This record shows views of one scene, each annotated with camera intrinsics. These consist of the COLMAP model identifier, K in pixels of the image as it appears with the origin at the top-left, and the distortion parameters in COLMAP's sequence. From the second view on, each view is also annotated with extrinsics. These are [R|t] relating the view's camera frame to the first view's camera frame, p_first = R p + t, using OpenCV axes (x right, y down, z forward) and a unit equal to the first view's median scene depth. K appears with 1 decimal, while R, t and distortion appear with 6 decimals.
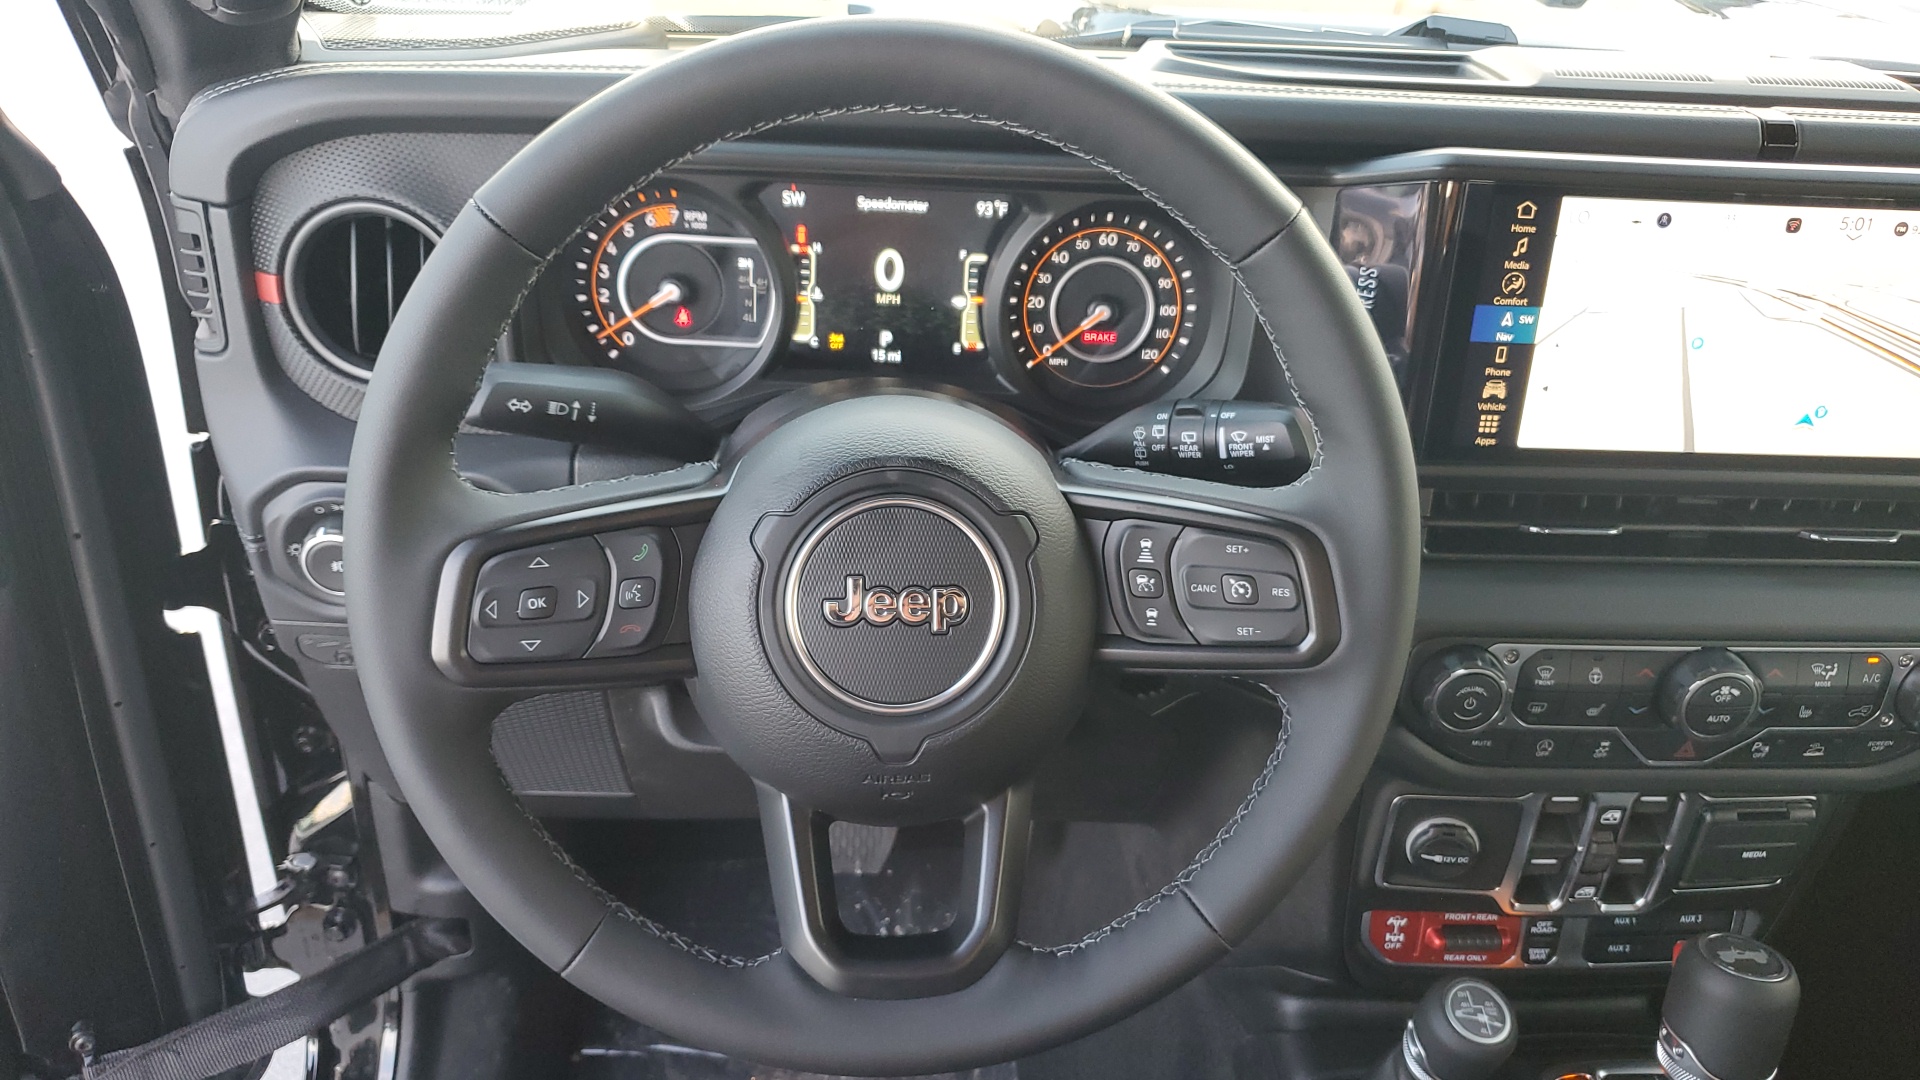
lens RADIAL K [[1491.0, 0, 962.7], [0, 1491.0, 523.8], [0, 0, 1]] dist [0.090493, -0.217161]
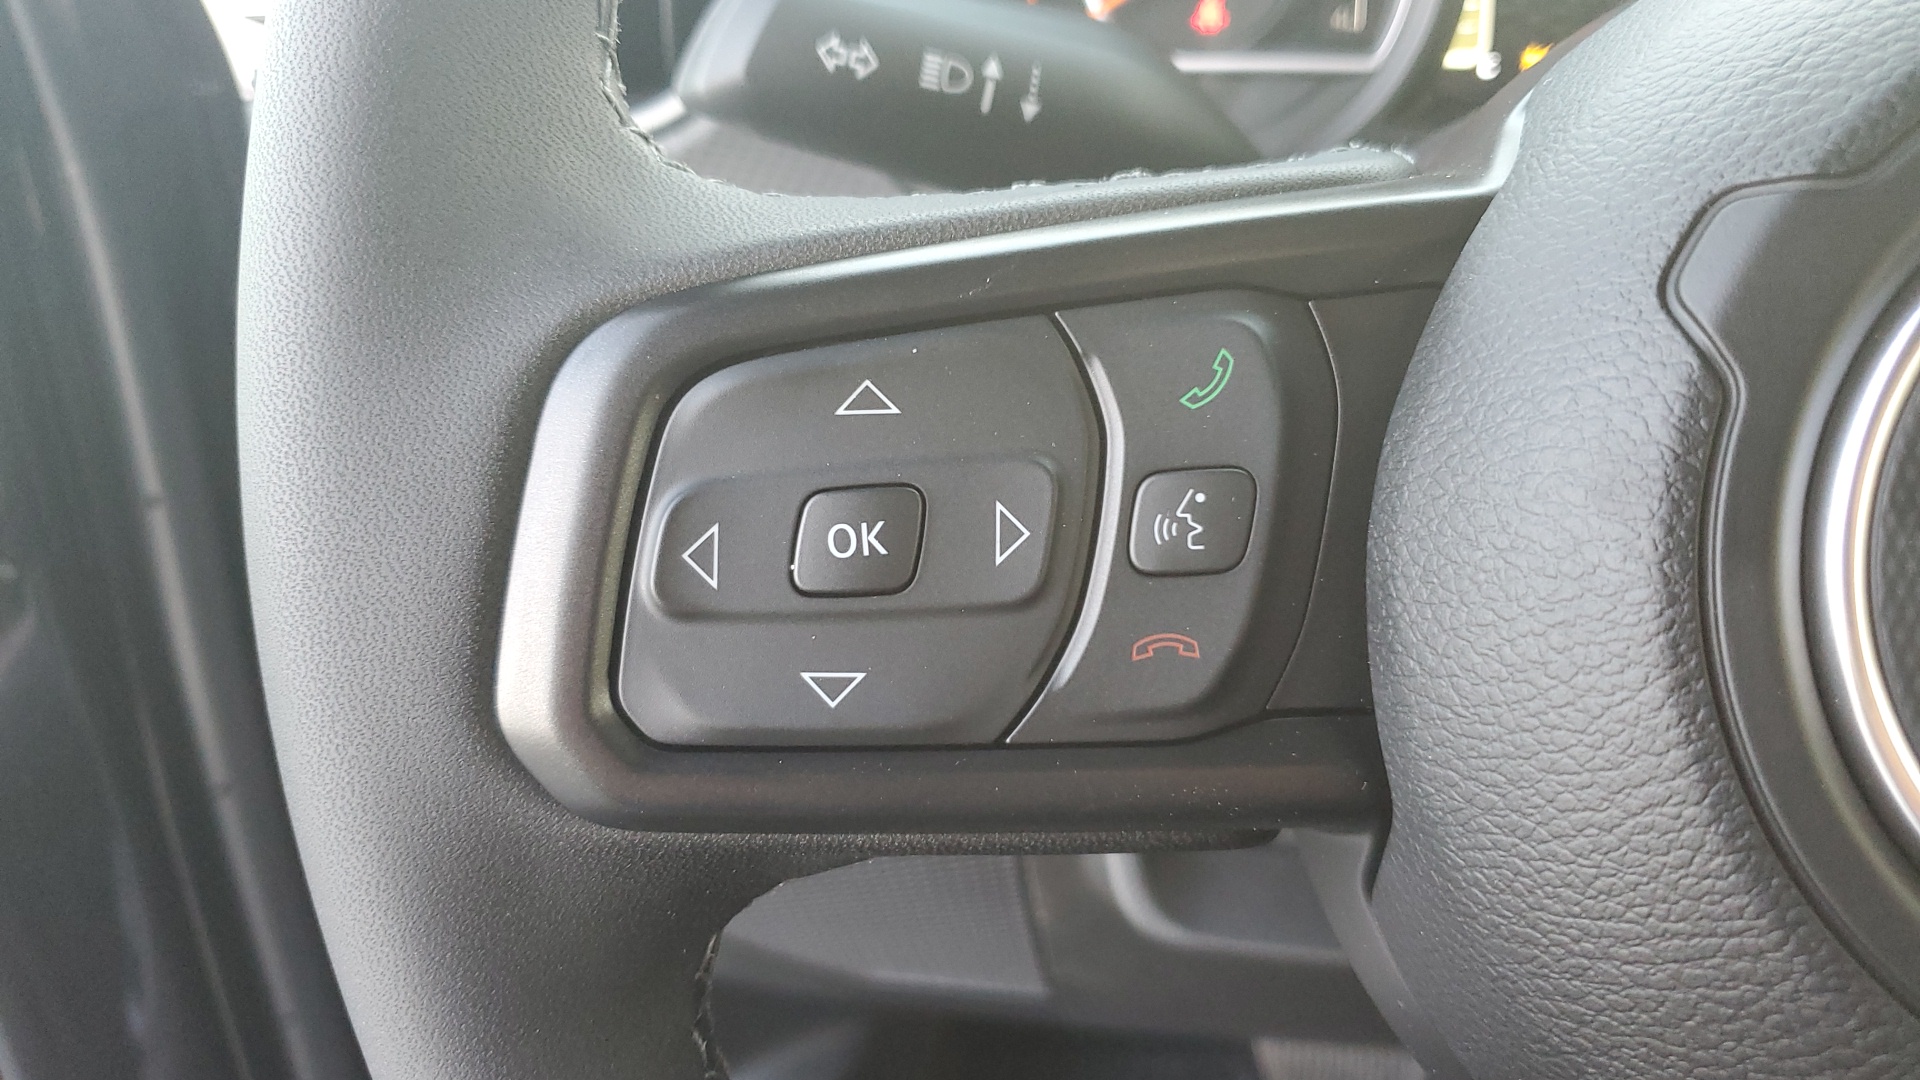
lens RADIAL K [[1491.0, 0, 962.7], [0, 1491.0, 523.8], [0, 0, 1]] dist [0.090493, -0.217161]
pose [[0.967546, 0.008482, -0.252552, -0.153207], [-0.022628, 0.998330, -0.053160, 0.051229], [0.251679, 0.057149, 0.966122, 0.581803]]
